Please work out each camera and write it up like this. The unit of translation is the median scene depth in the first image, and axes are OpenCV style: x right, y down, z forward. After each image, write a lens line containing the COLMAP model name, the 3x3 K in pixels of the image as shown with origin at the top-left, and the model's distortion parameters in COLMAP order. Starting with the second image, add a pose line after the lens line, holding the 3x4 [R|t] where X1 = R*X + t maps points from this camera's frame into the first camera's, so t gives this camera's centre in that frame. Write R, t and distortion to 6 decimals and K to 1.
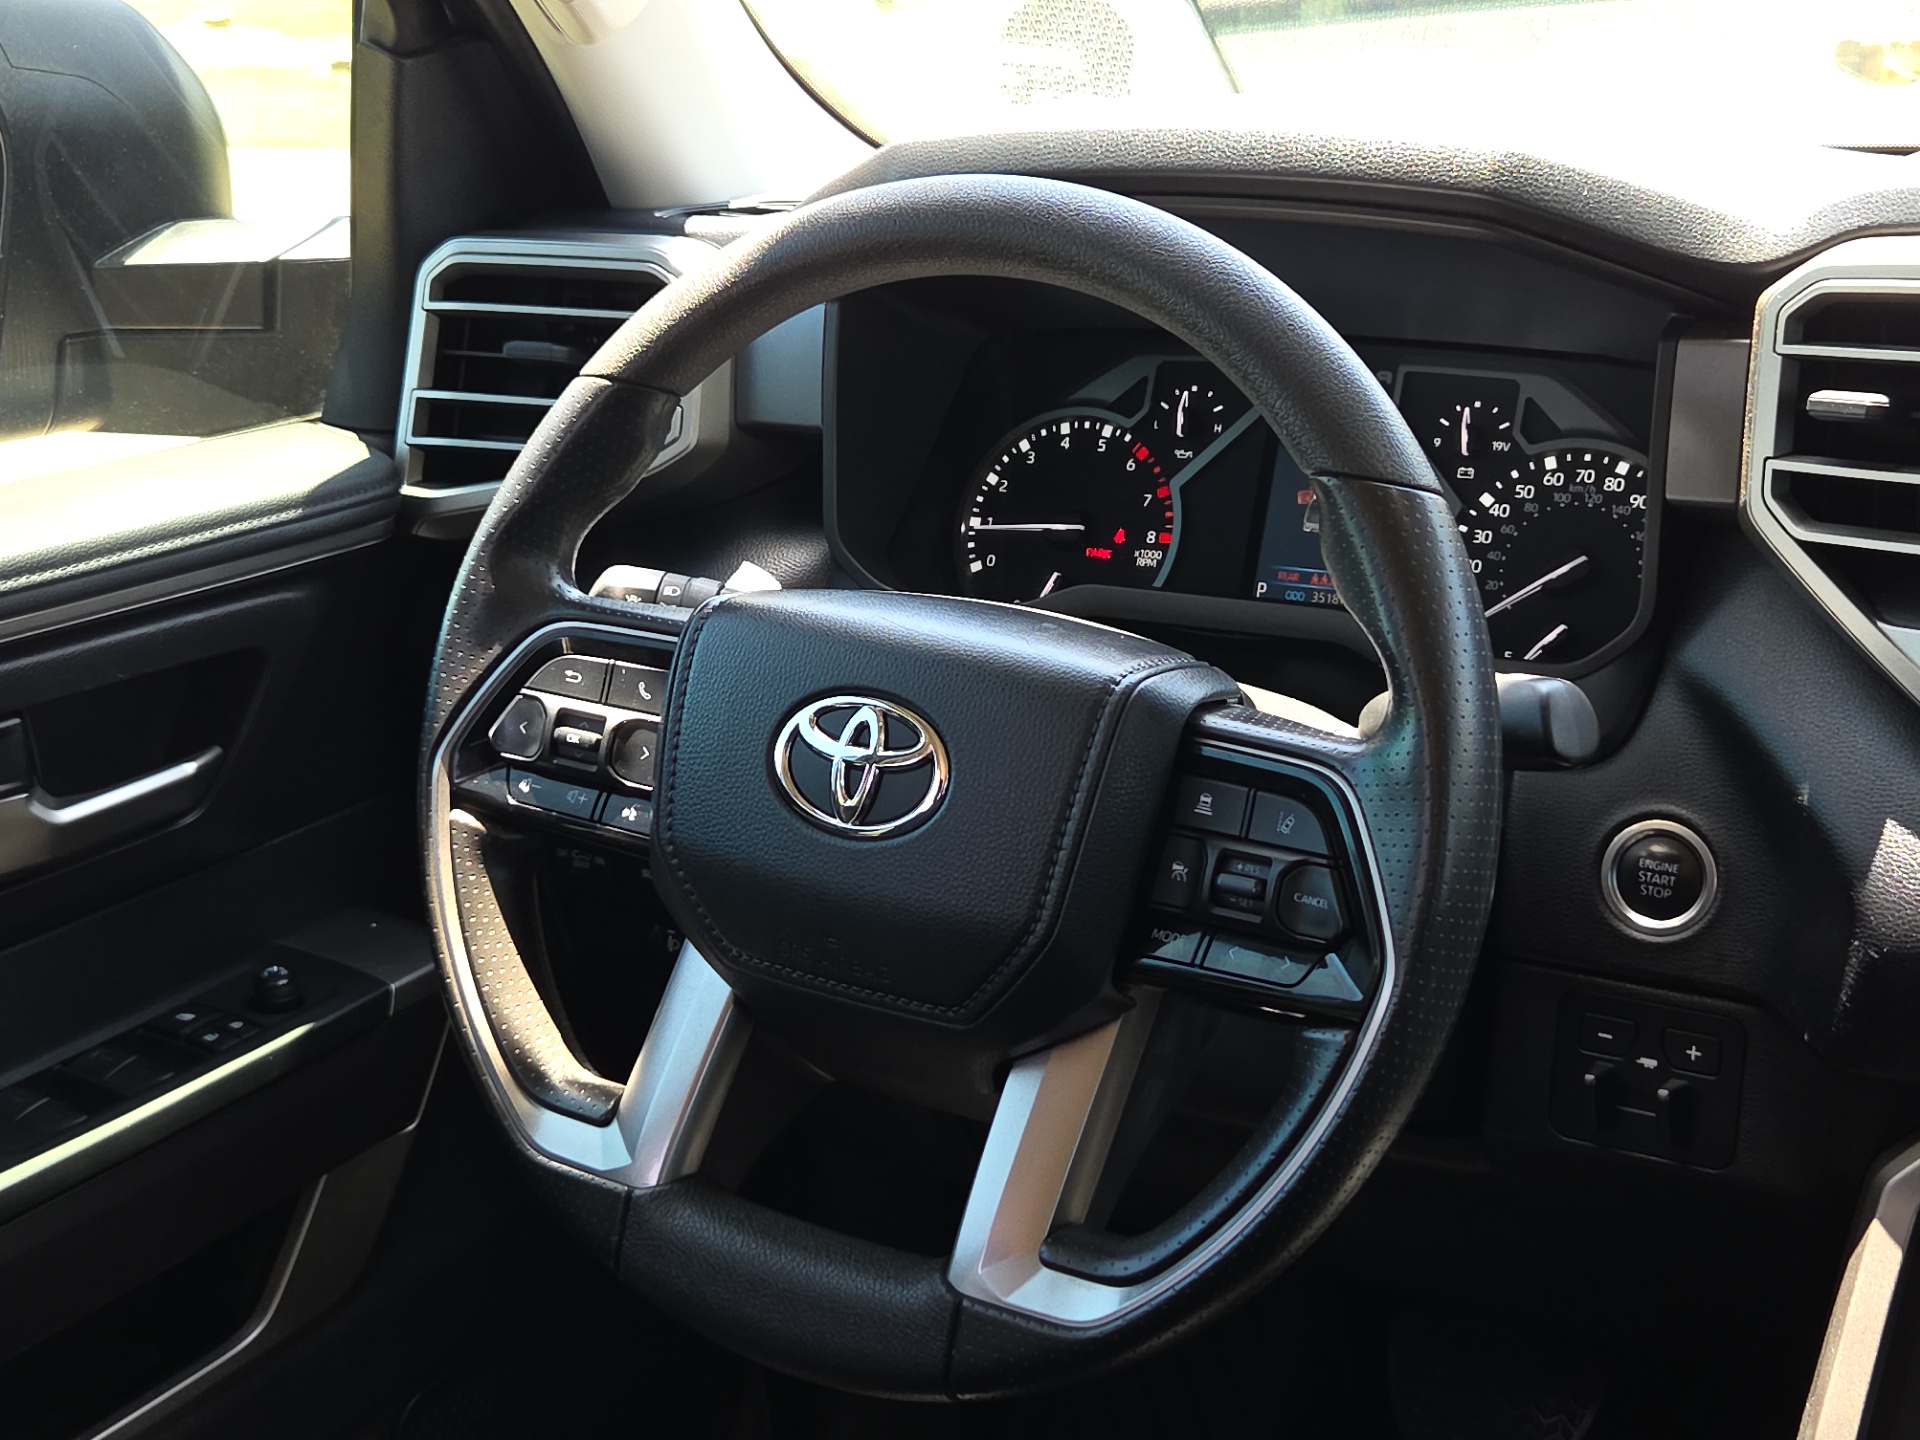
lens RADIAL K [[2653.0, 0, 947.1], [0, 2653.0, 674.9], [0, 0, 1]] dist [0.071924, 0.000000]
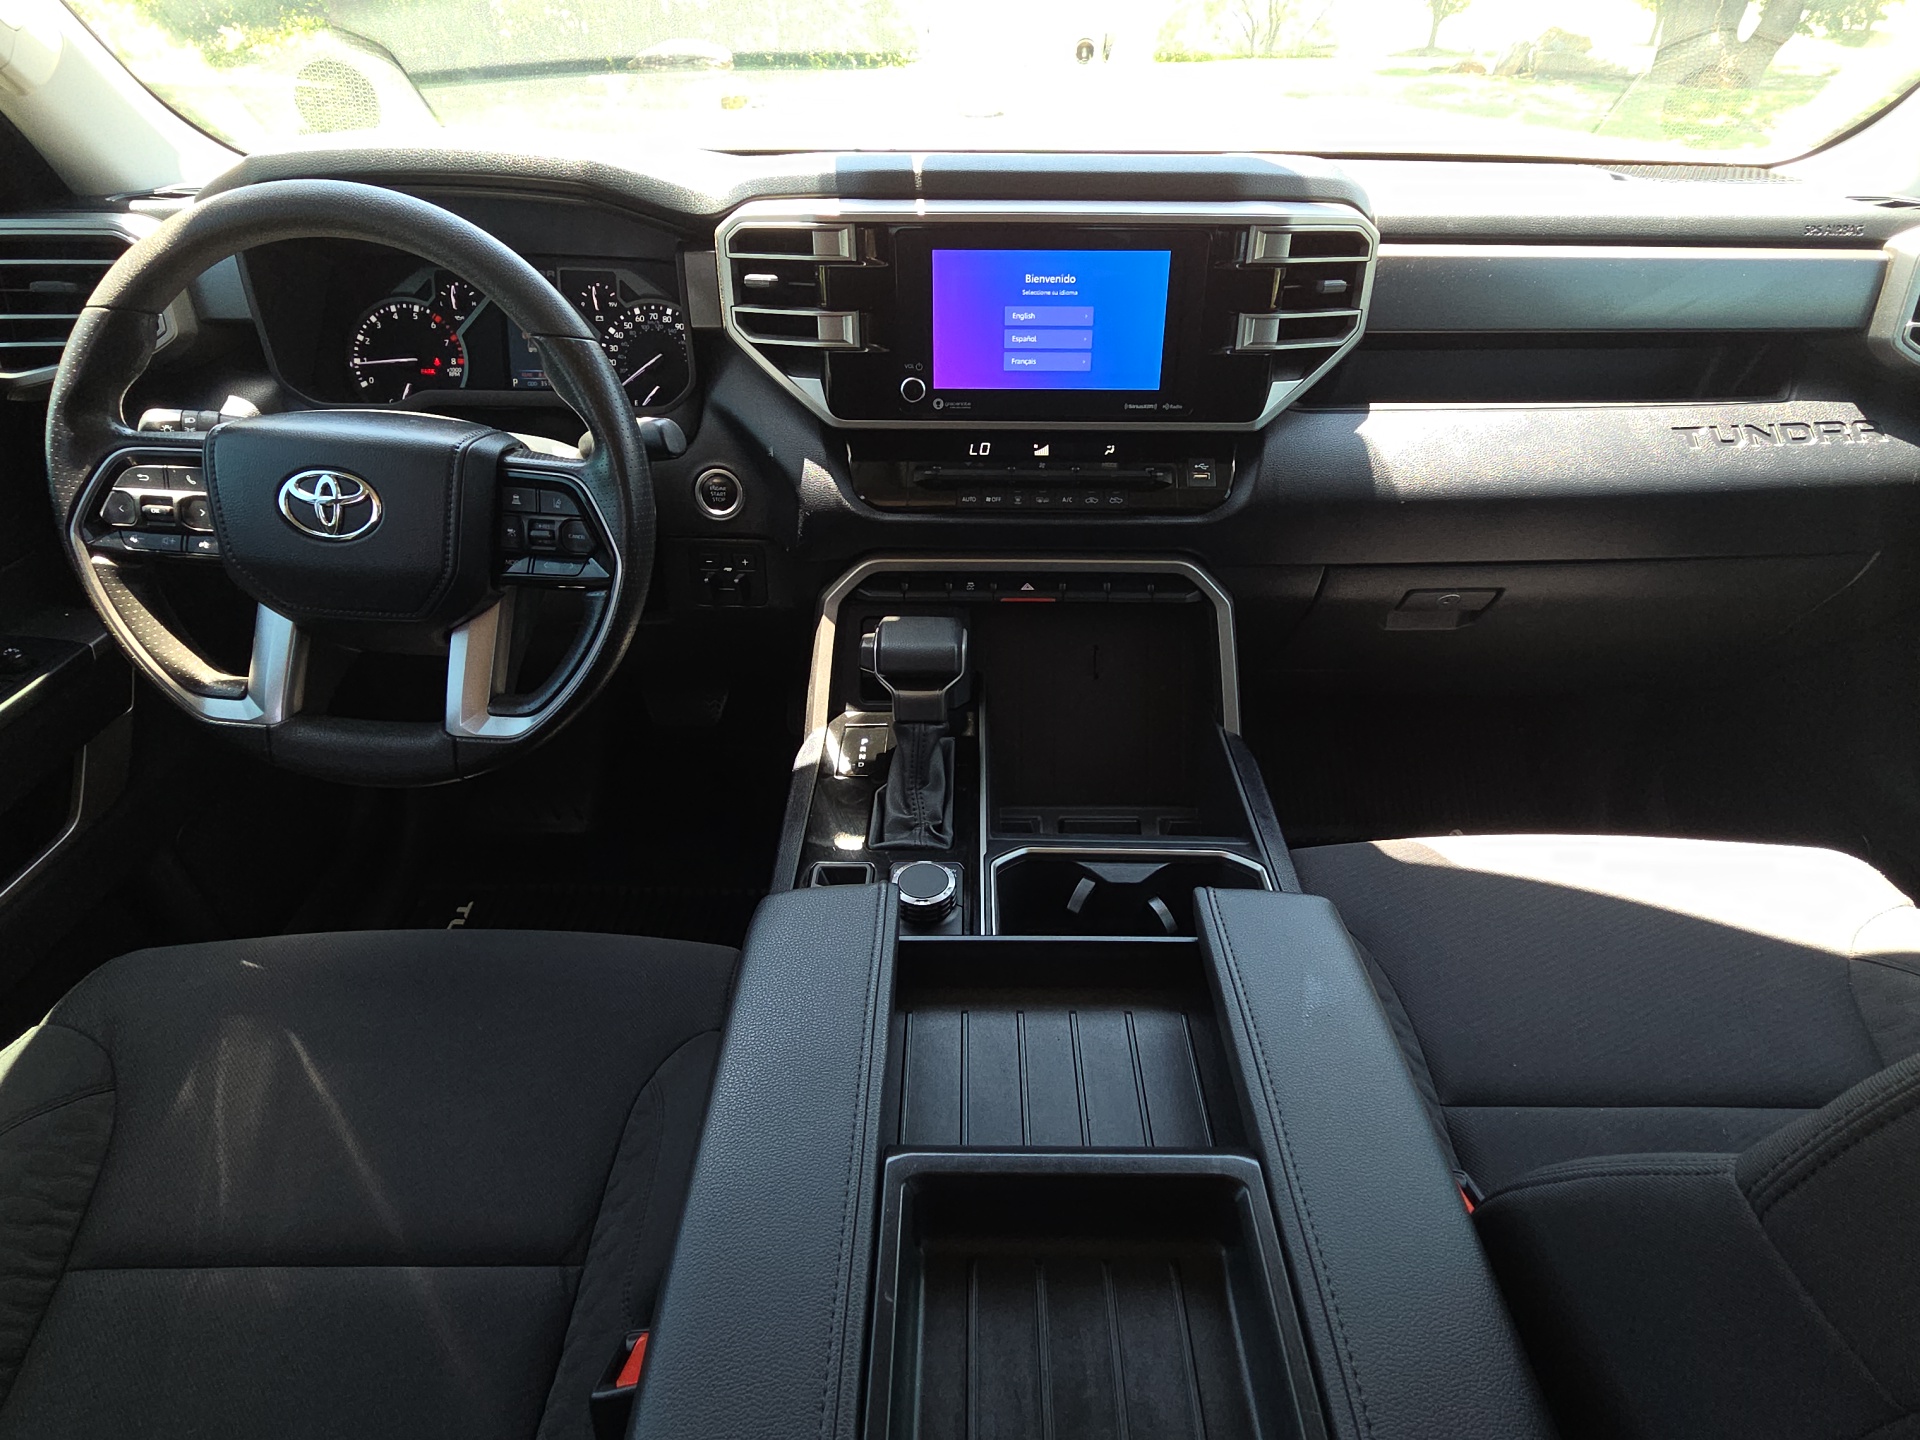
lens RADIAL K [[1036.7, 0, 968.6], [0, 1036.7, 716.0], [0, 0, 1]] dist [0.006779, -0.004165]
pose [[0.866147, -0.248645, 0.433549, 0.004571], [0.102383, 0.937341, 0.333032, -0.025879], [-0.489190, -0.244066, 0.837332, 0.052993]]
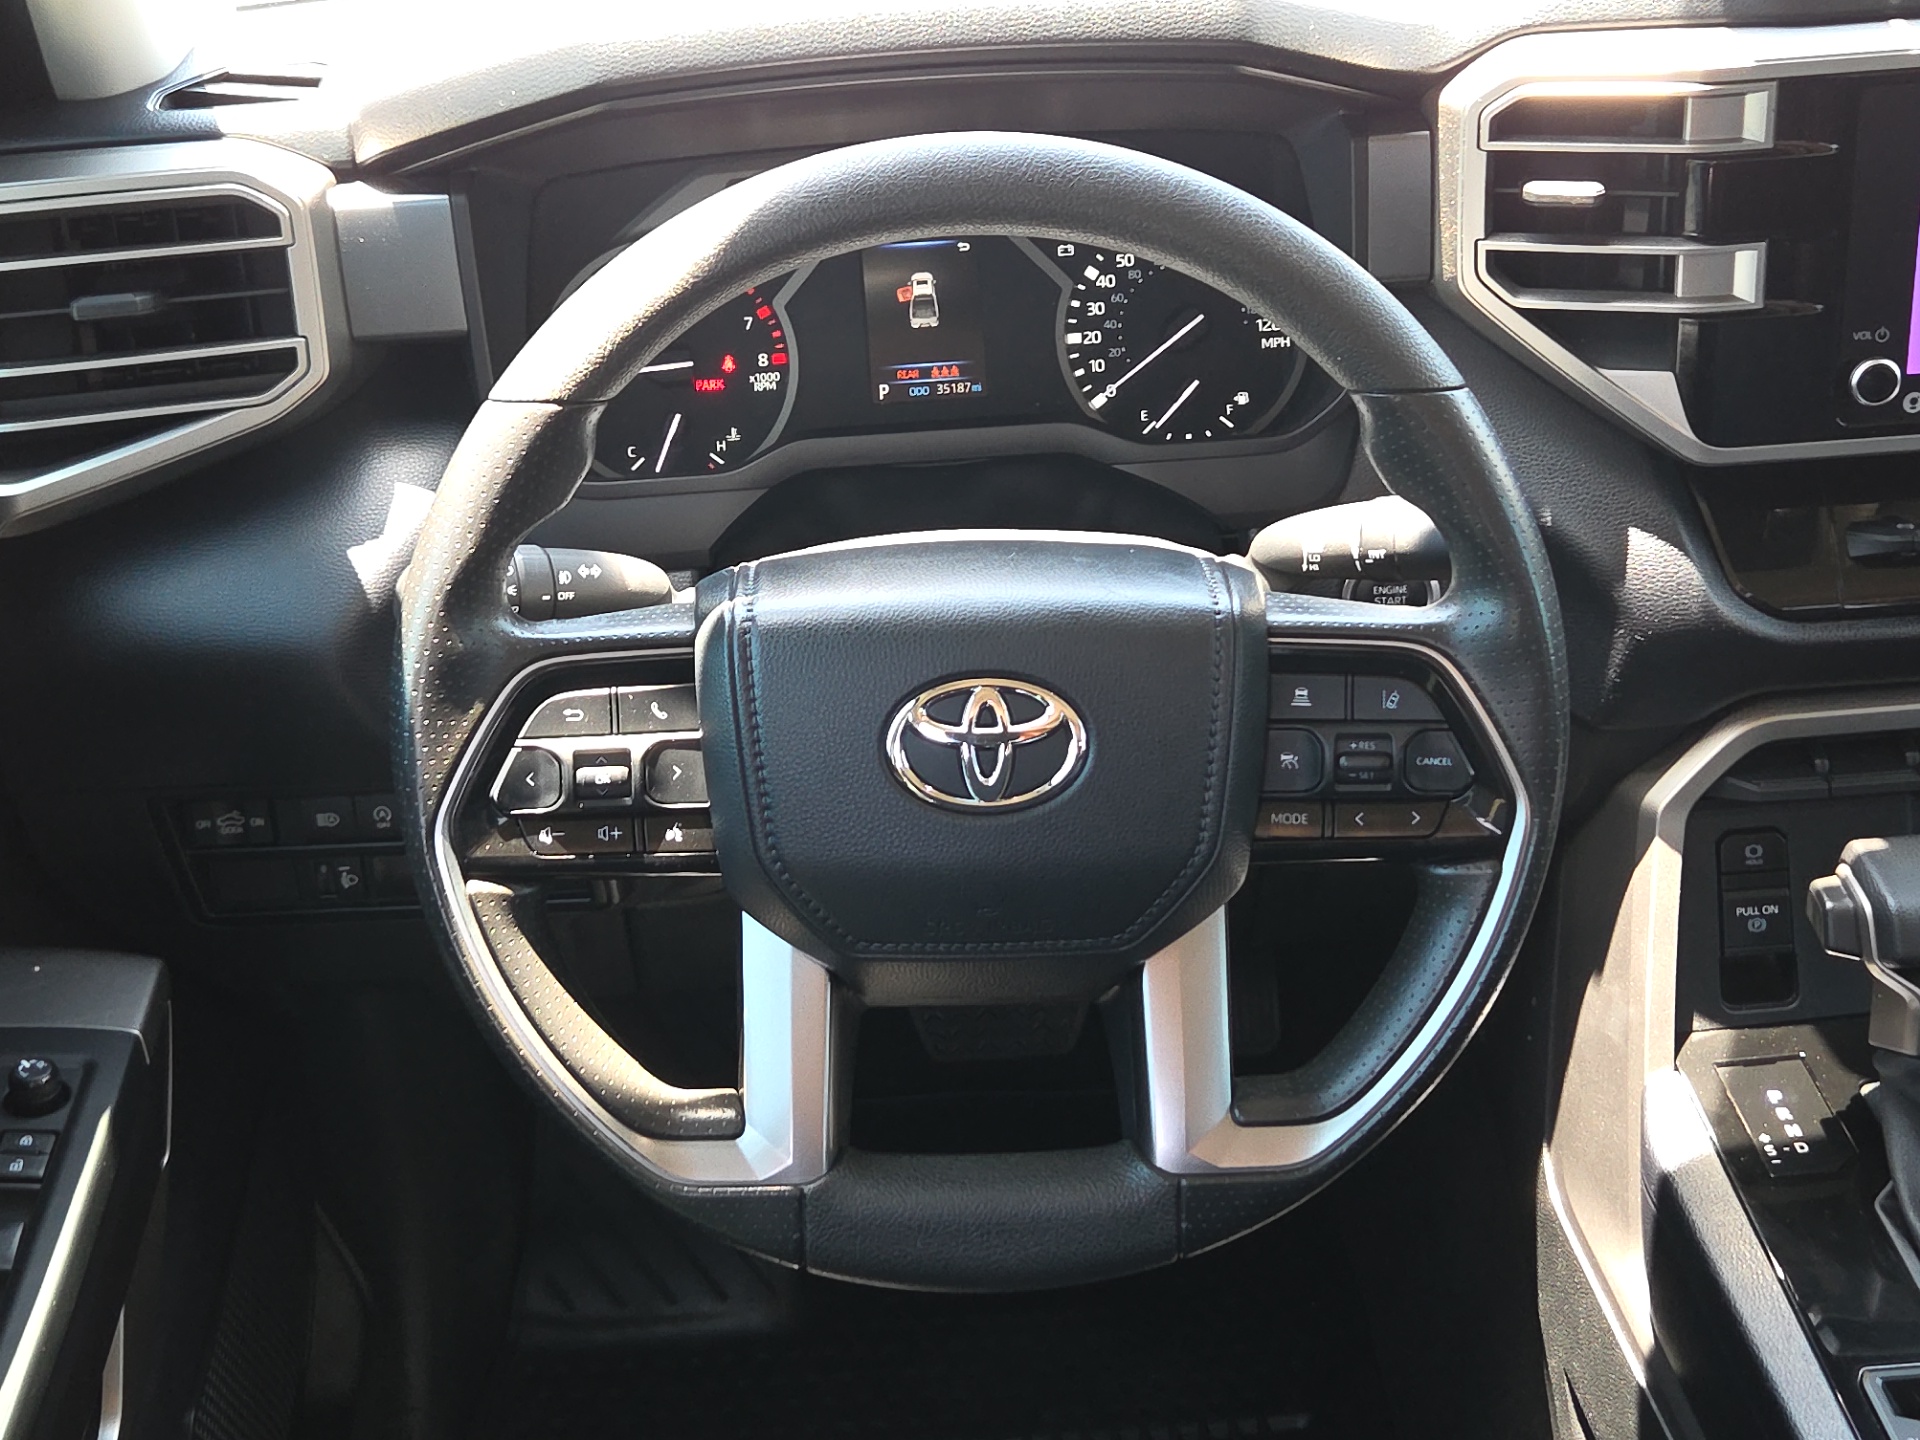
lens RADIAL K [[2653.0, 0, 991.5], [0, 2653.0, 688.0], [0, 0, 1]] dist [0.071924, 0.000000]
pose [[0.821805, -0.281806, 0.495198, -0.479220], [0.165360, 0.949679, 0.266019, -0.233262], [-0.545245, -0.136729, 0.827051, 0.133161]]
